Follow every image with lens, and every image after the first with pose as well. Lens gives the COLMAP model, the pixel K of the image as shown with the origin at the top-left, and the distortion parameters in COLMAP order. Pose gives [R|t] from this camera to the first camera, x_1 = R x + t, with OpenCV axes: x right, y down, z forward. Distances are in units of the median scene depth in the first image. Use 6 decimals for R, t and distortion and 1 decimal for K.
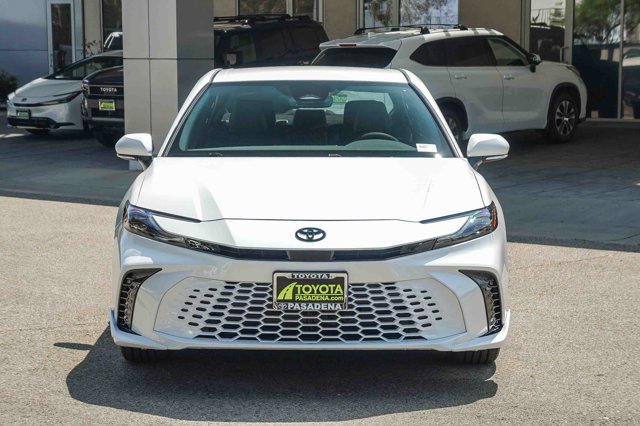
lens RADIAL K [[1497.4, 0, 320.1], [0, 1497.4, 213.7], [0, 0, 1]] dist [0.216514, 0.000000]
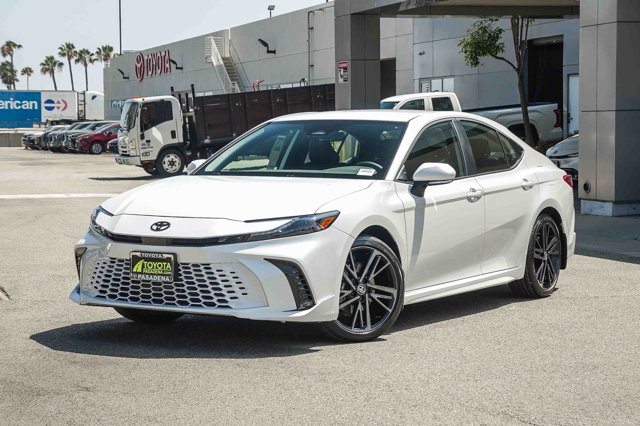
lens RADIAL K [[1497.4, 0, 319.5], [0, 1497.4, 212.5], [0, 0, 1]] dist [0.216514, 0.000000]
pose [[0.854287, 0.030331, -0.518916, 0.829827], [-0.052730, 0.998203, -0.028463, 0.032824], [0.517120, 0.051678, 0.854351, -0.100606]]
